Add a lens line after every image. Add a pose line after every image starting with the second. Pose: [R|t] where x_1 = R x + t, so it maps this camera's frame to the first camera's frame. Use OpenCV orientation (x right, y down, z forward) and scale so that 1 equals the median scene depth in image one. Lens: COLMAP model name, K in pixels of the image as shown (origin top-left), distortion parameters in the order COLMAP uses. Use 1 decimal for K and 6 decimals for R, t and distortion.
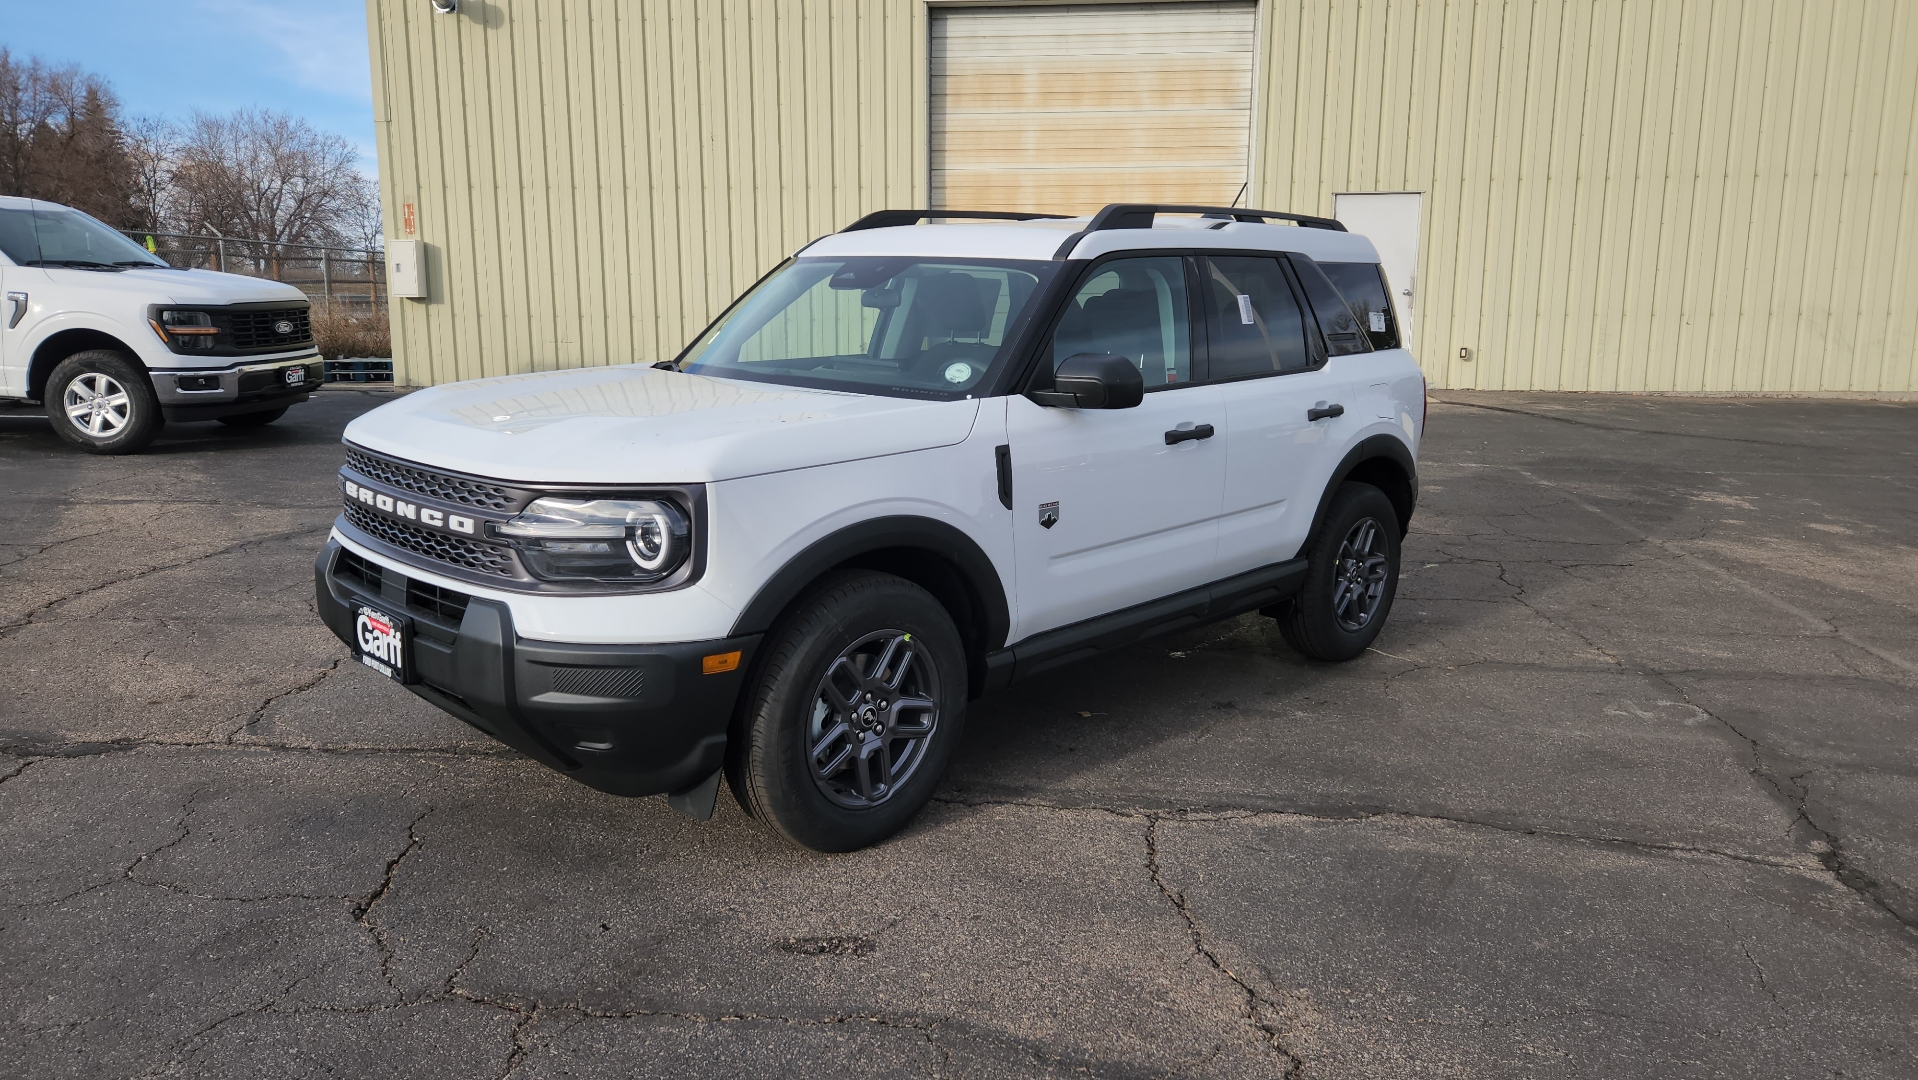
lens RADIAL K [[1279.7, 0, 940.5], [0, 1279.7, 530.0], [0, 0, 1]] dist [0.074190, -0.061003]
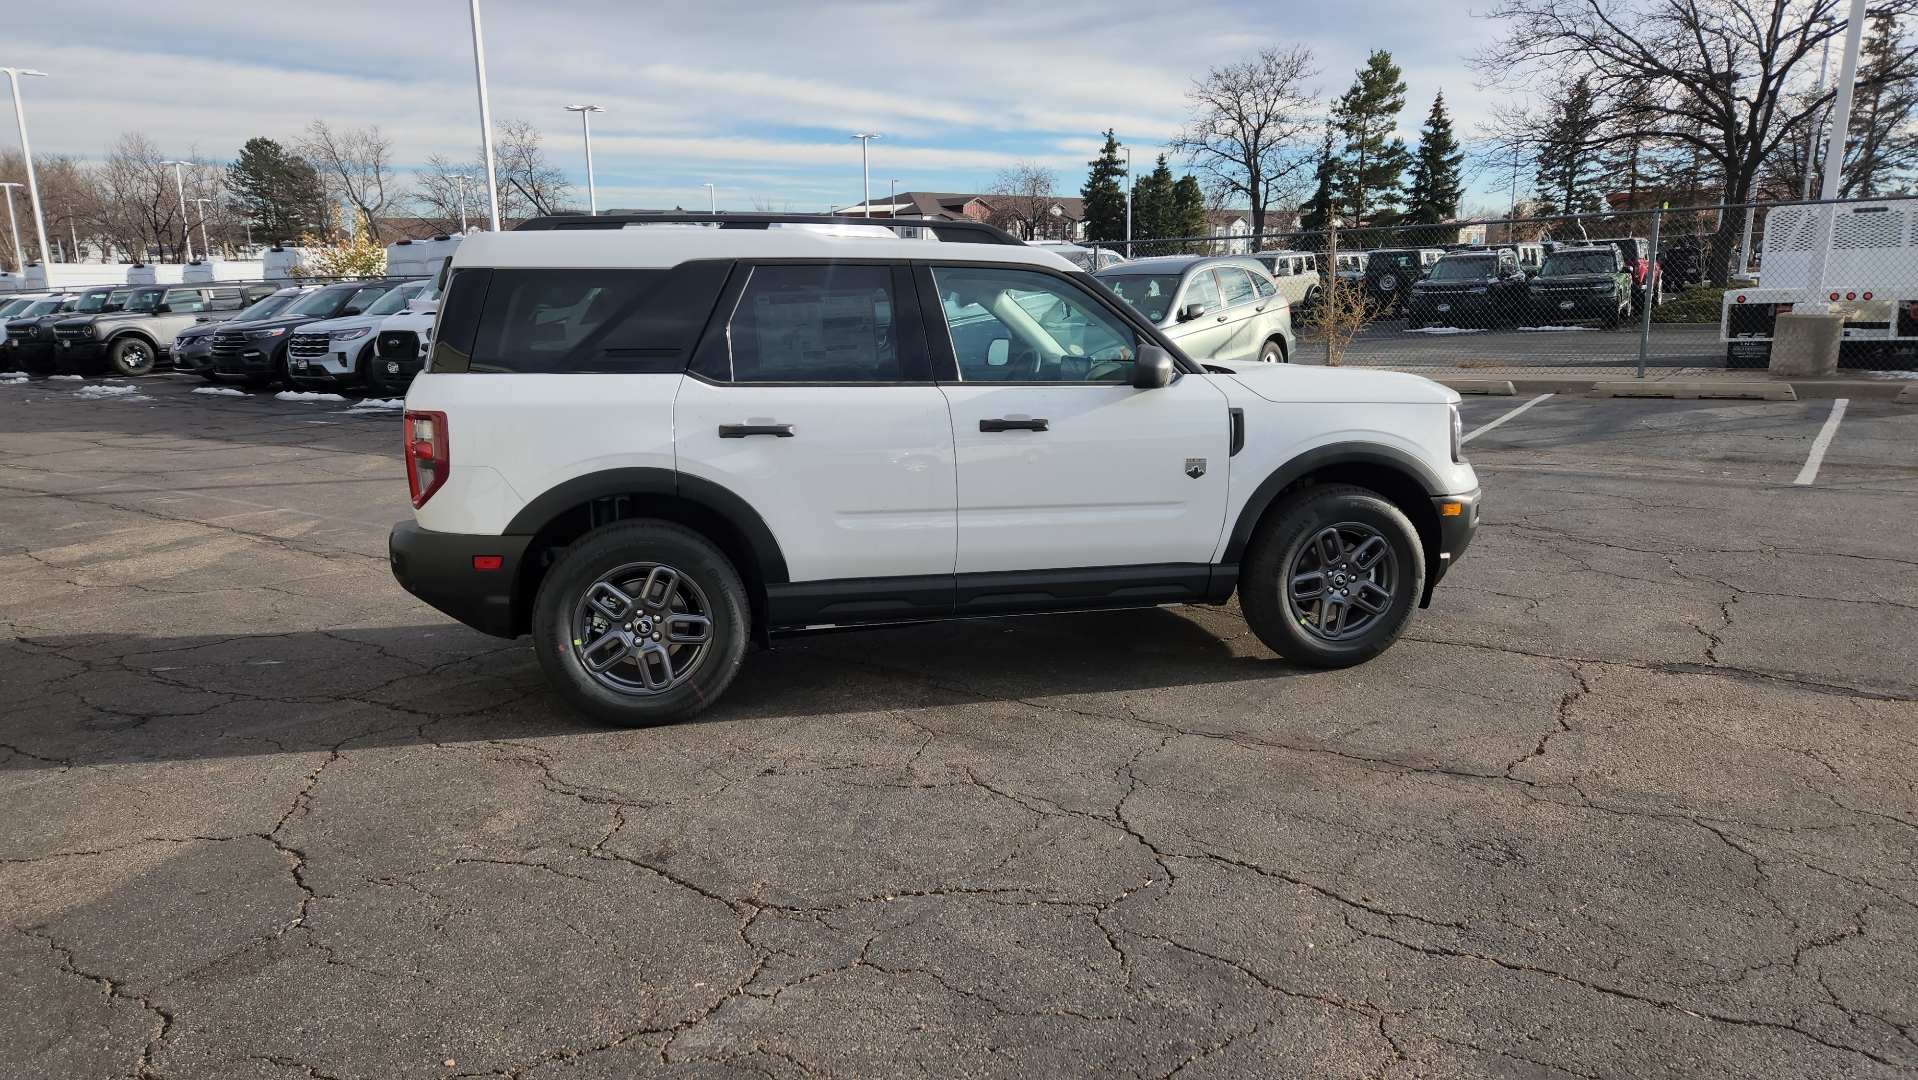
lens RADIAL K [[1279.7, 0, 931.6], [0, 1279.7, 556.7], [0, 0, 1]] dist [0.074190, -0.061003]
pose [[-0.845861, -0.112021, 0.521507, -0.551984], [0.098878, 0.927824, 0.359674, -0.372939], [-0.524158, 0.355800, -0.773734, 1.885225]]
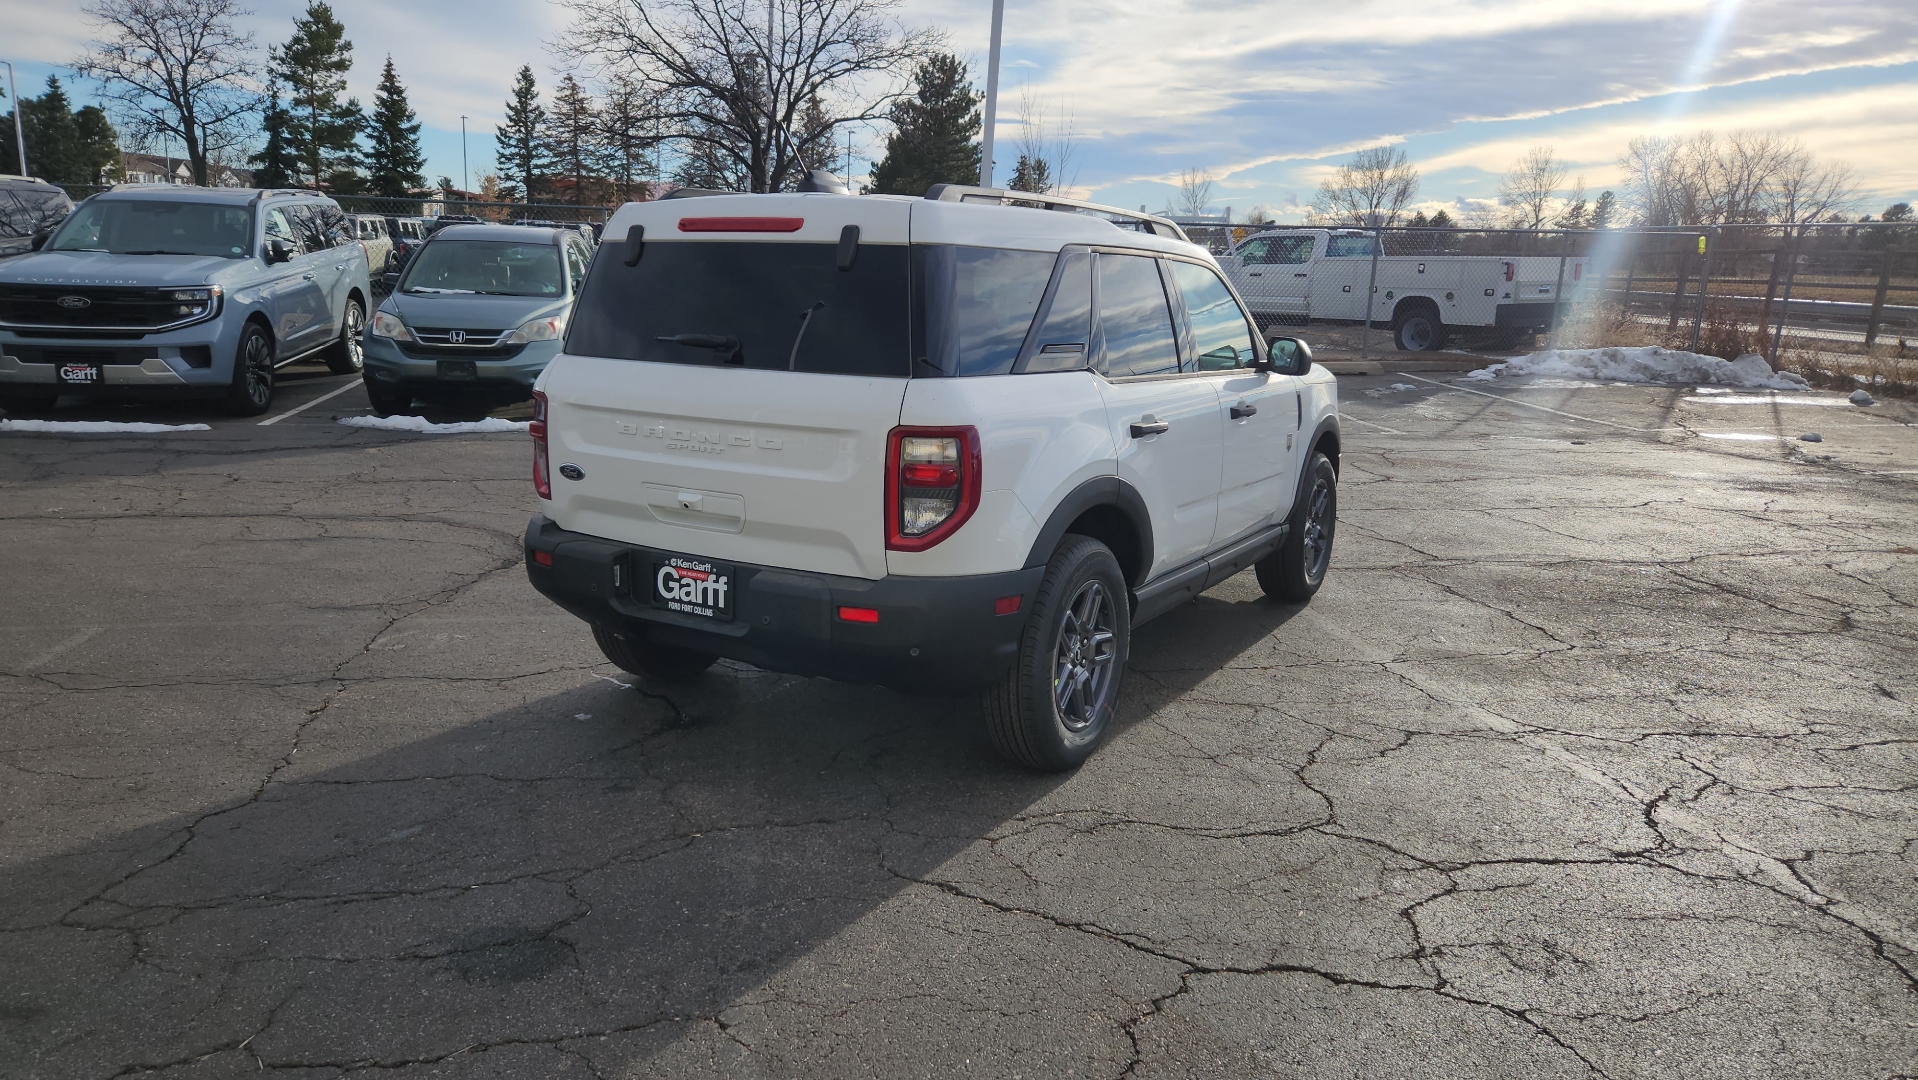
lens RADIAL K [[1277.9, 0, 923.4], [0, 1277.9, 535.5], [0, 0, 1]] dist [0.073962, -0.058325]
pose [[-0.972678, -0.001071, -0.232158, 0.373613], [-0.089585, 0.924273, 0.371071, -0.381744], [0.214180, 0.381730, -0.899116, 1.986561]]
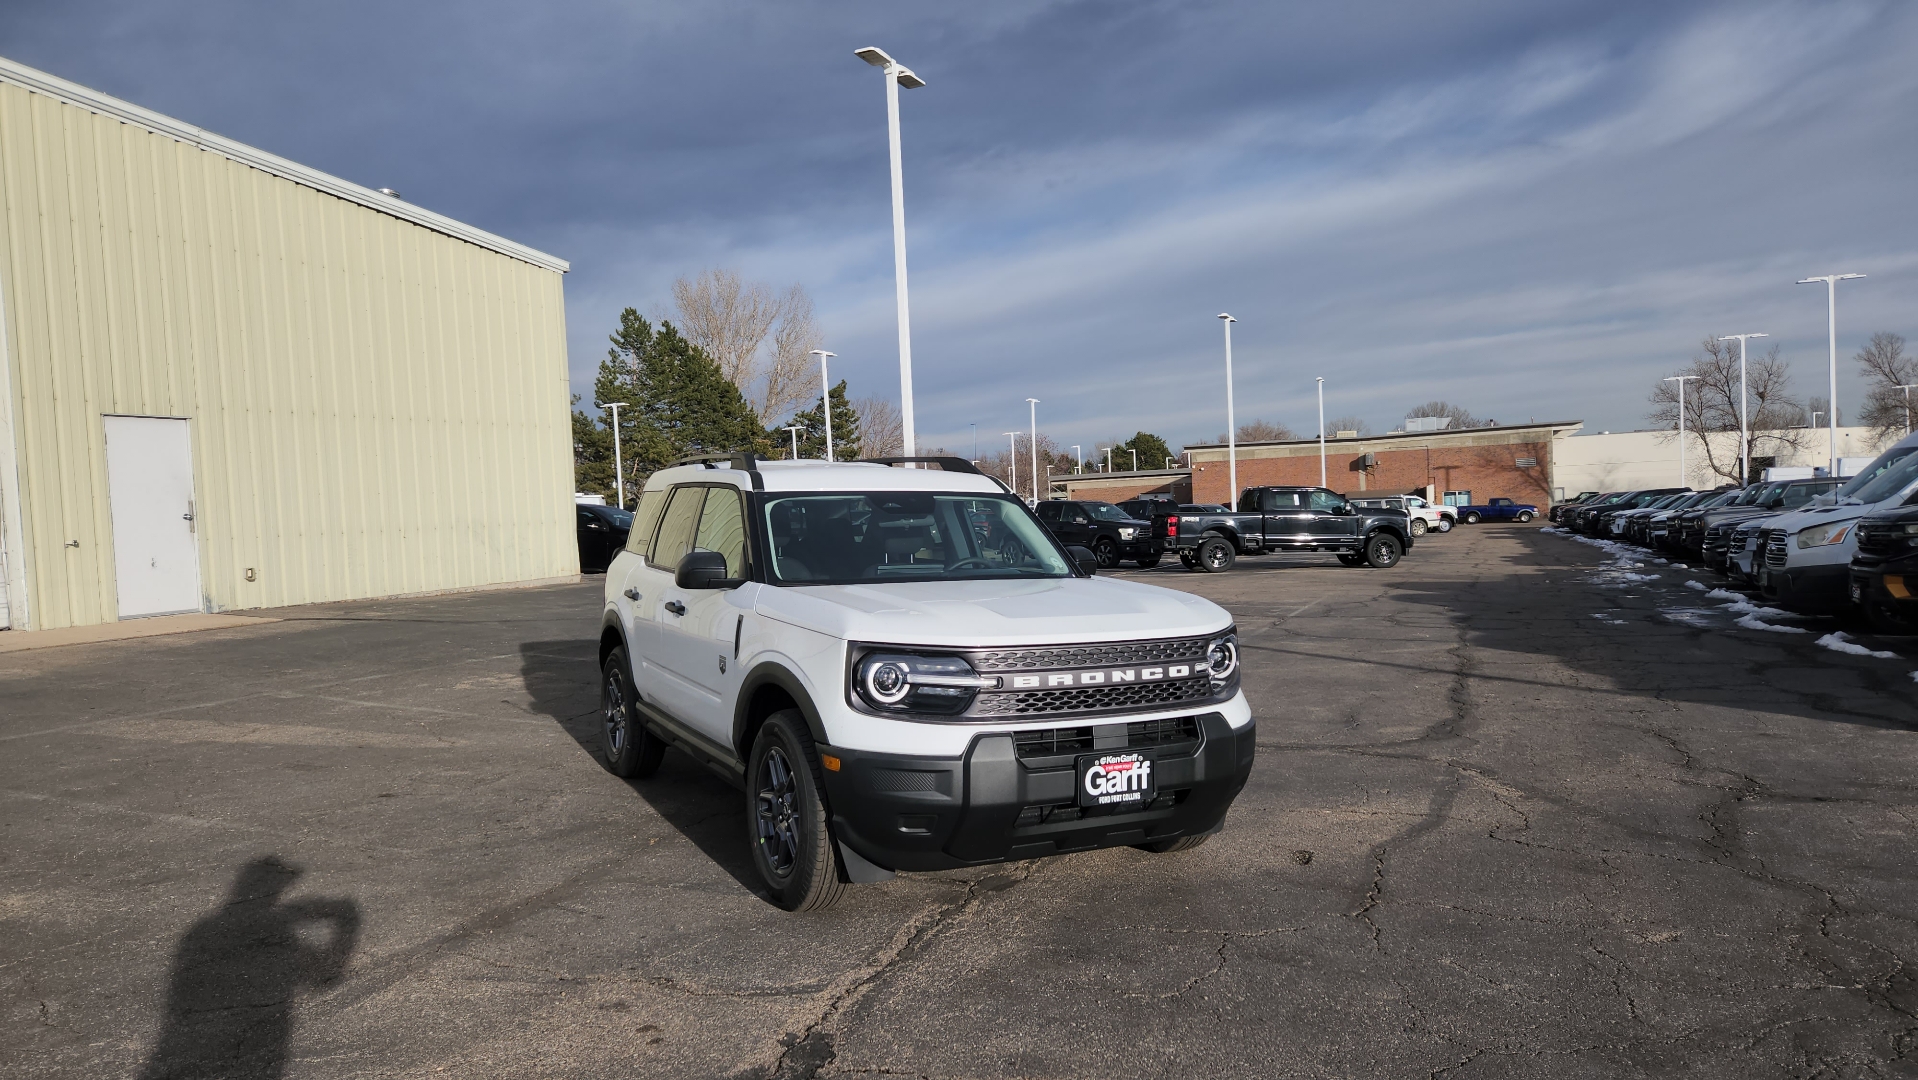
lens RADIAL K [[1277.9, 0, 940.7], [0, 1277.9, 567.6], [0, 0, 1]] dist [0.073962, -0.058325]
pose [[0.321475, -0.065274, 0.944666, -1.154387], [0.194092, 0.980982, 0.001733, -0.110840], [-0.926813, 0.182795, 0.328030, 0.466173]]
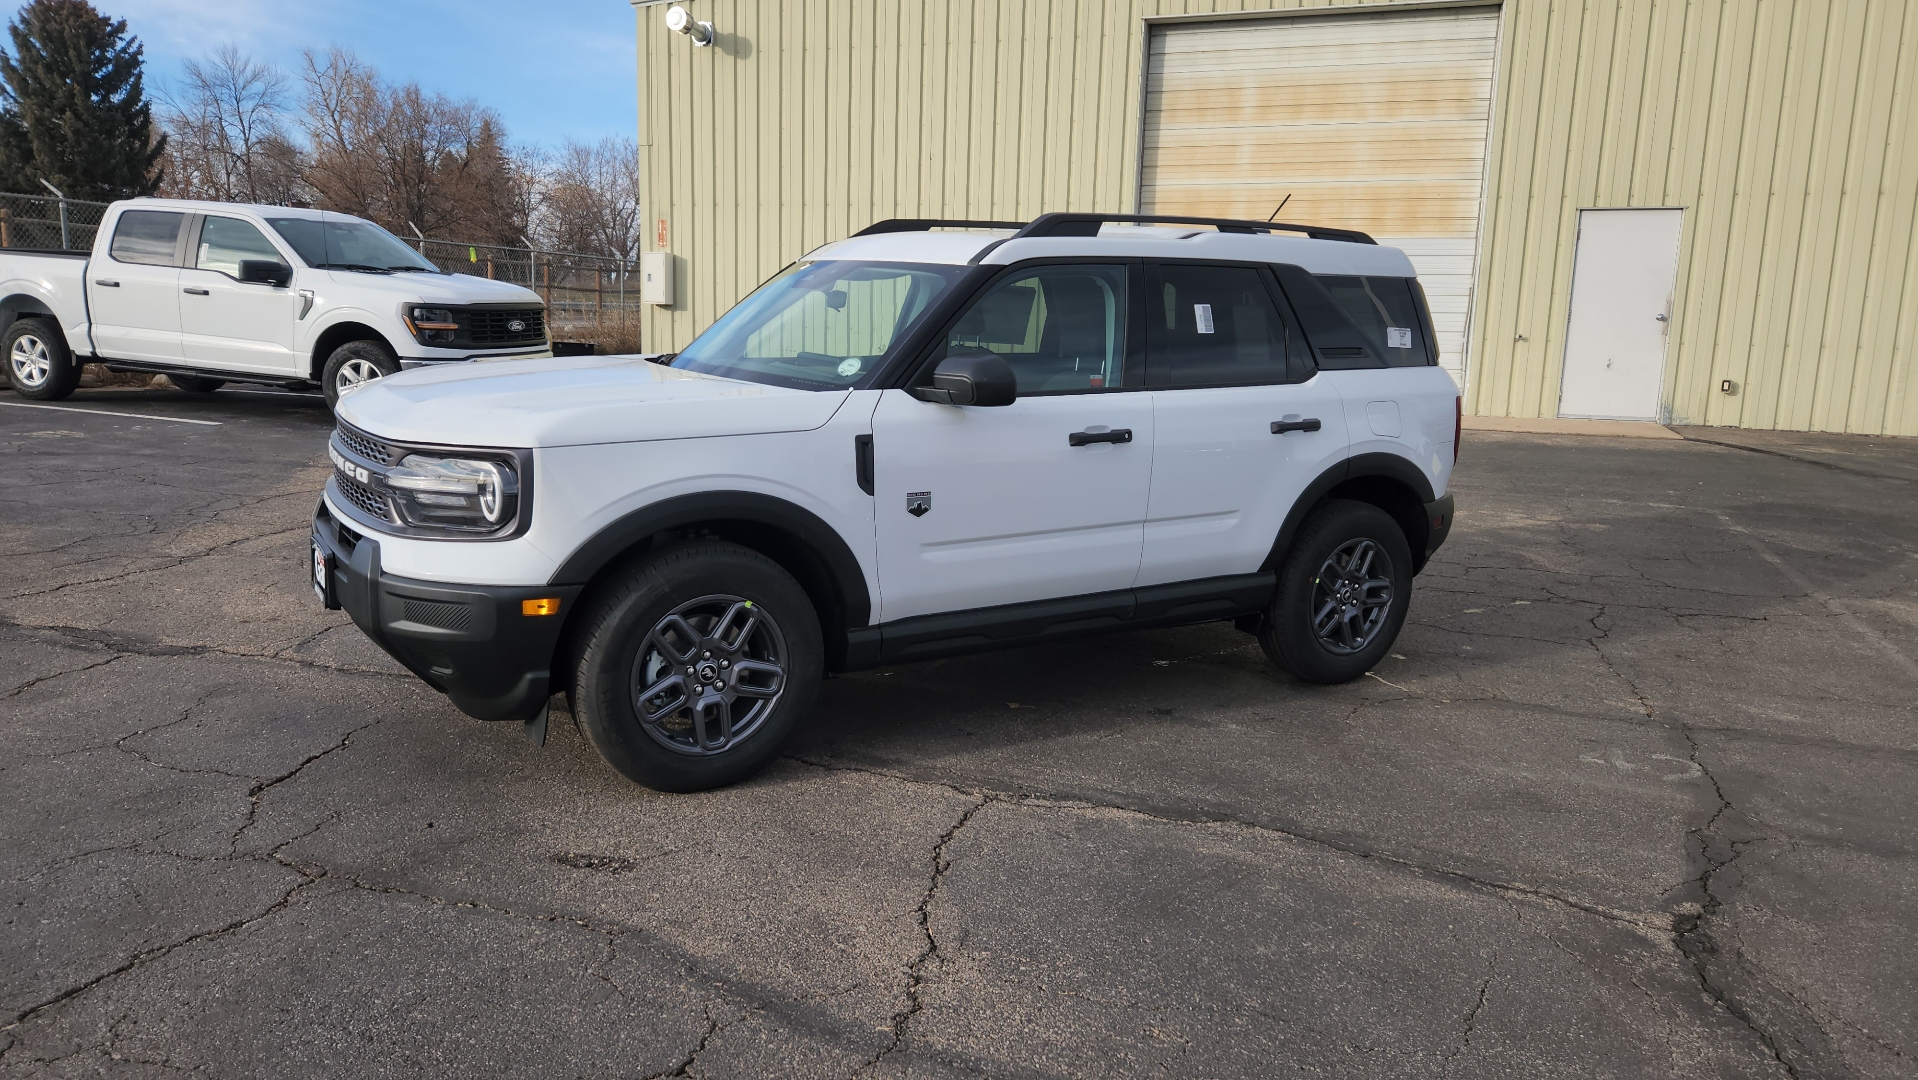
lens RADIAL K [[1279.7, 0, 926.9], [0, 1279.7, 532.6], [0, 0, 1]] dist [0.074190, -0.061003]
pose [[0.969850, 0.062276, -0.235612, 0.256005], [-0.065090, 0.997871, -0.004176, 0.012205], [0.234850, 0.019386, 0.971838, -0.018911]]
